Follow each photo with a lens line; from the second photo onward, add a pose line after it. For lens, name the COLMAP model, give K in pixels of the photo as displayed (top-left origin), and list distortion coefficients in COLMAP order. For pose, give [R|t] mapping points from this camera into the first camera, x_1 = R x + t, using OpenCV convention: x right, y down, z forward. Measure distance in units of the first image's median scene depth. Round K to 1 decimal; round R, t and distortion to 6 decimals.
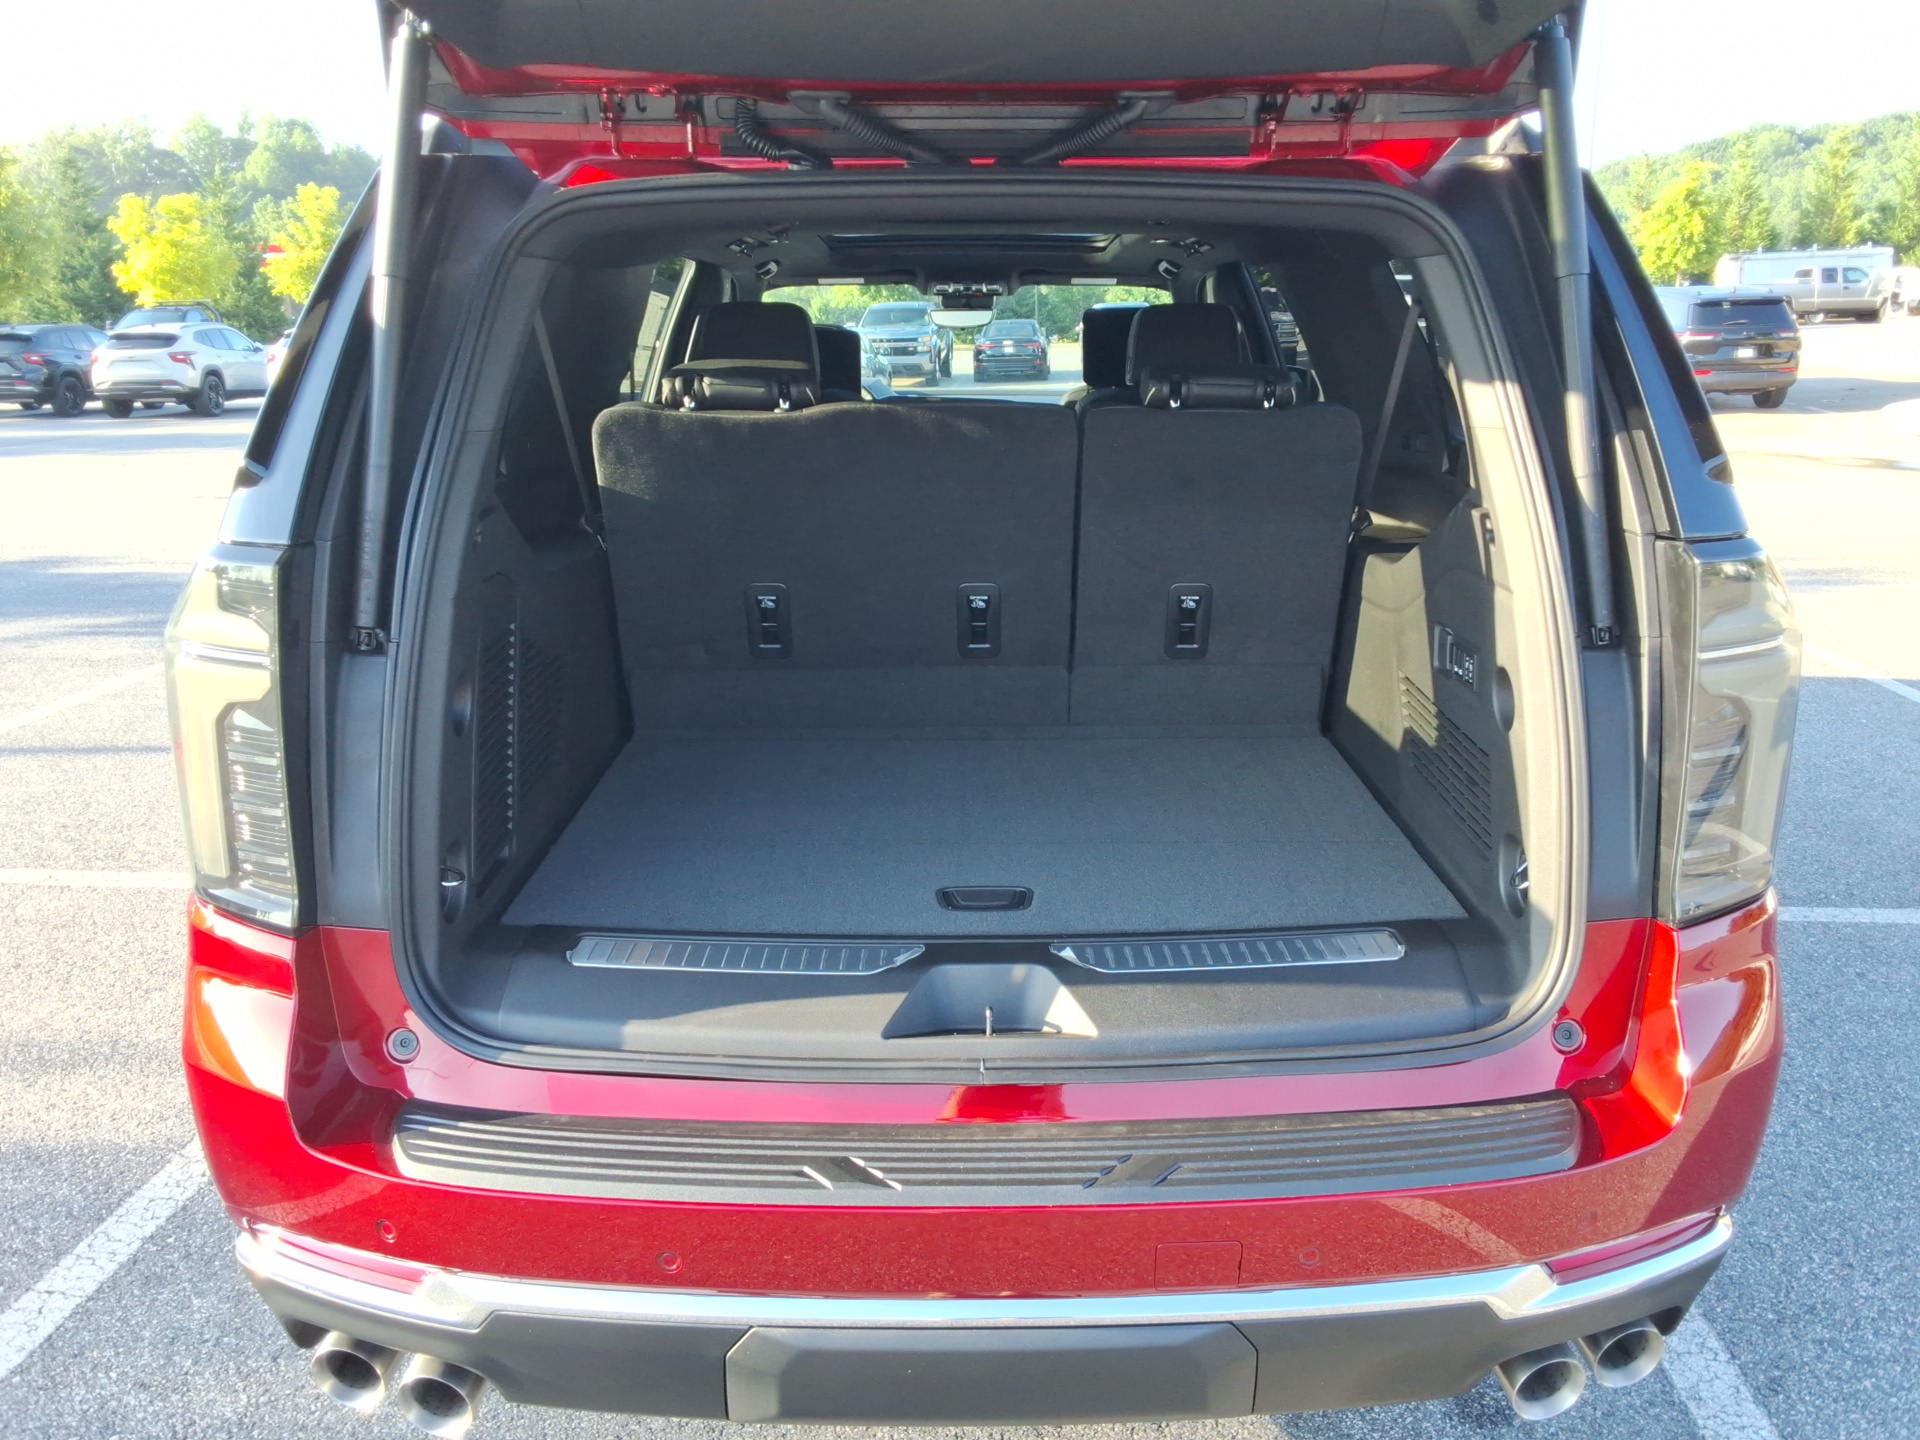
lens RADIAL K [[1549.0, 0, 971.9], [0, 1549.0, 697.3], [0, 0, 1]] dist [0.093492, -0.151194]
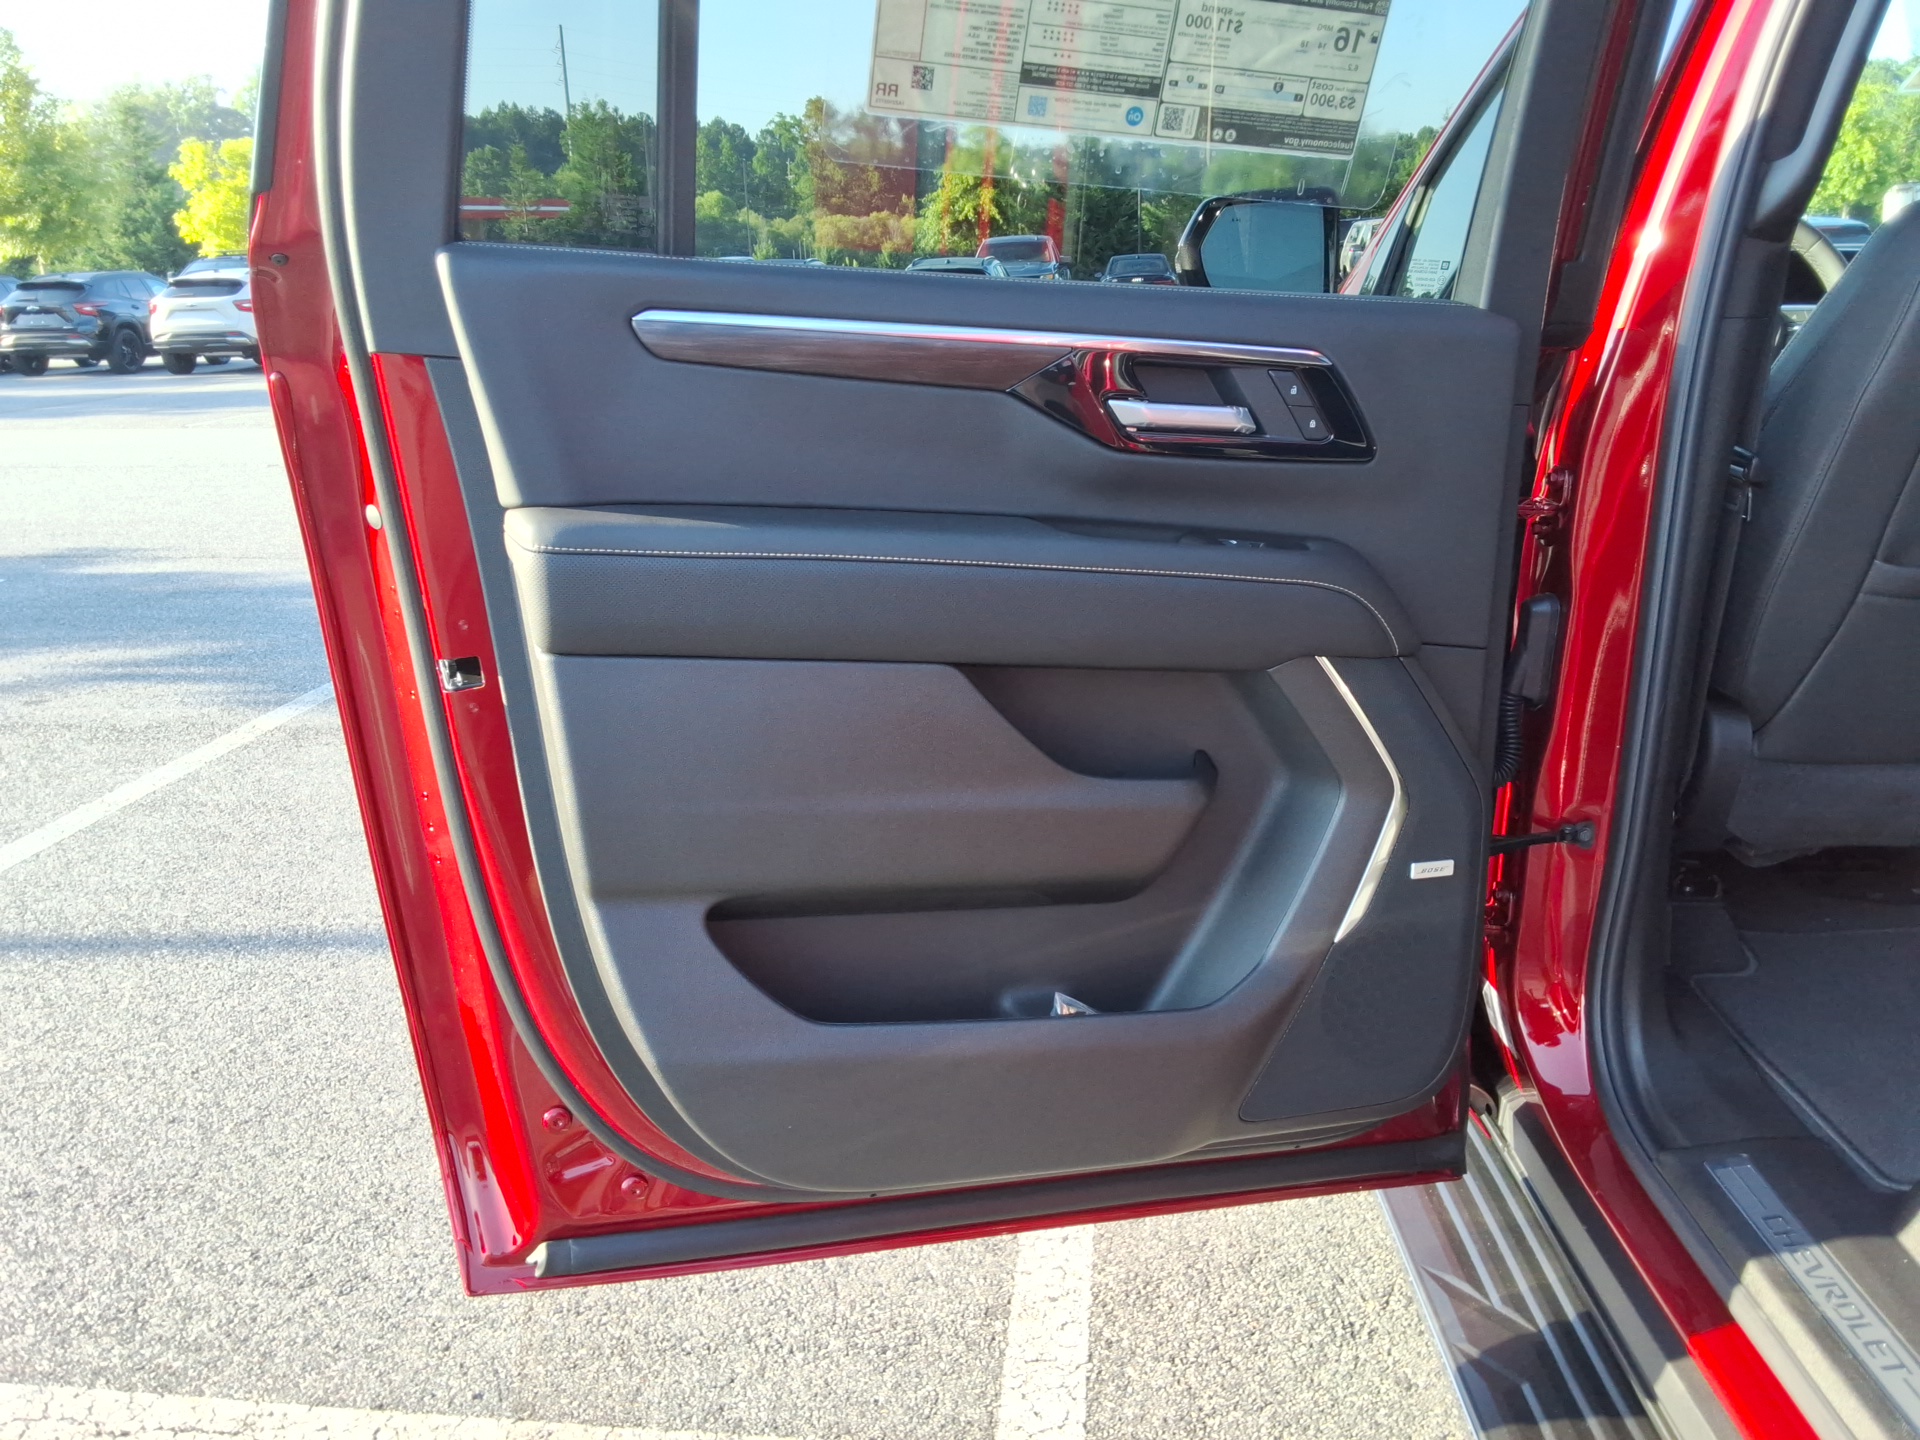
lens RADIAL K [[1549.0, 0, 962.9], [0, 1549.0, 691.8], [0, 0, 1]] dist [0.093492, -0.151194]
pose [[0.999171, 0.000207, -0.040716, -0.053840], [0.000790, 0.999700, 0.024488, -0.016081], [0.040709, -0.024500, 0.998871, 0.106080]]
